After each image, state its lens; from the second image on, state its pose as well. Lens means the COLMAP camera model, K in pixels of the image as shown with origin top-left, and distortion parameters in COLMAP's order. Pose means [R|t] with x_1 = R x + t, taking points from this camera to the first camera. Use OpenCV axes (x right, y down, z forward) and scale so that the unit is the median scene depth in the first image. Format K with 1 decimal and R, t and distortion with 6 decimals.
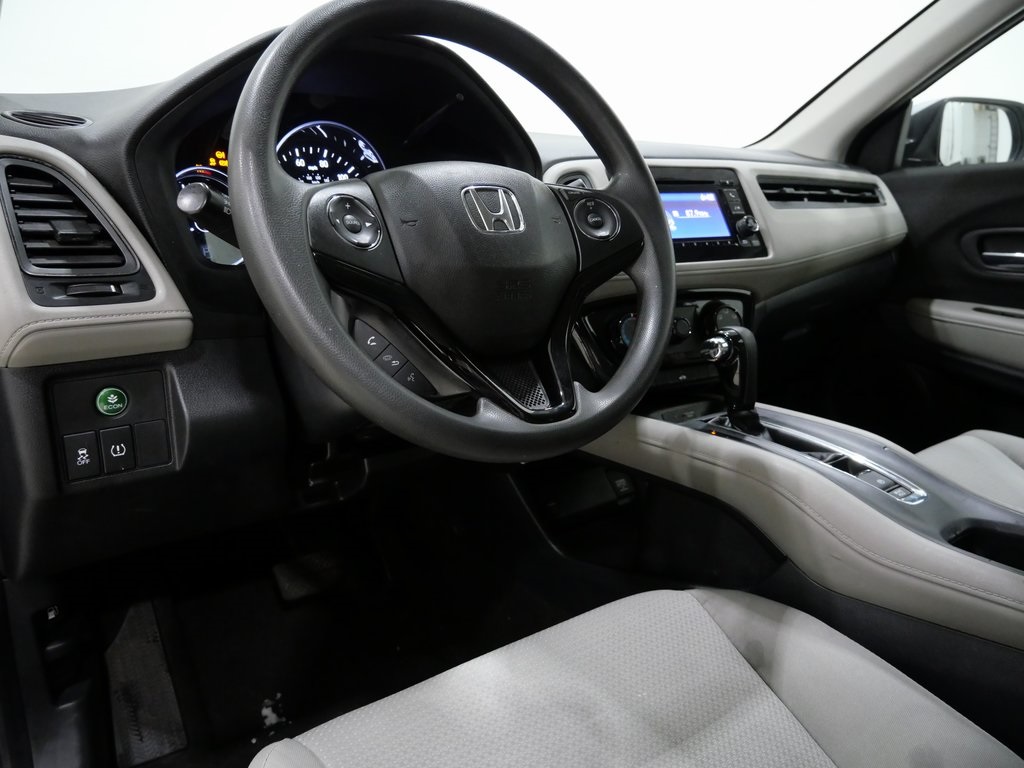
lens RADIAL K [[735.5, 0, 510.6], [0, 735.5, 377.6], [0, 0, 1]] dist [-0.023733, 0.005203]
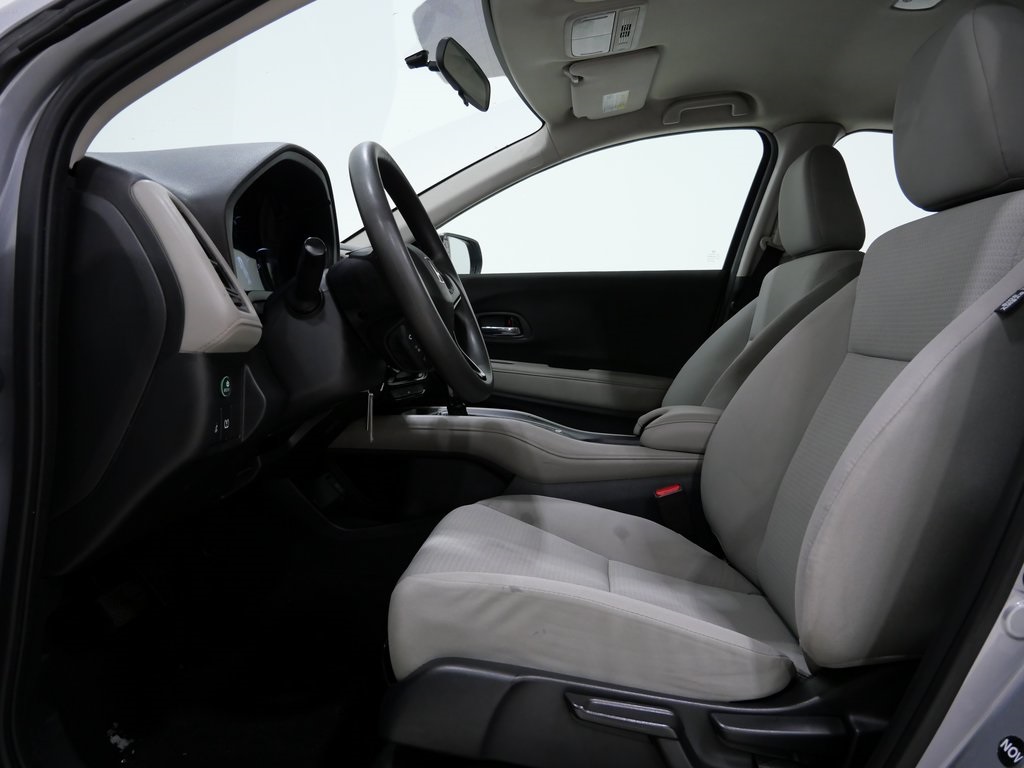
lens RADIAL K [[735.5, 0, 510.1], [0, 735.5, 377.6], [0, 0, 1]] dist [-0.023733, 0.005203]
pose [[0.659230, -0.025922, 0.751494, -0.887108], [0.136332, 0.986962, -0.085550, 0.148578], [-0.739479, 0.158850, 0.654170, -0.188948]]
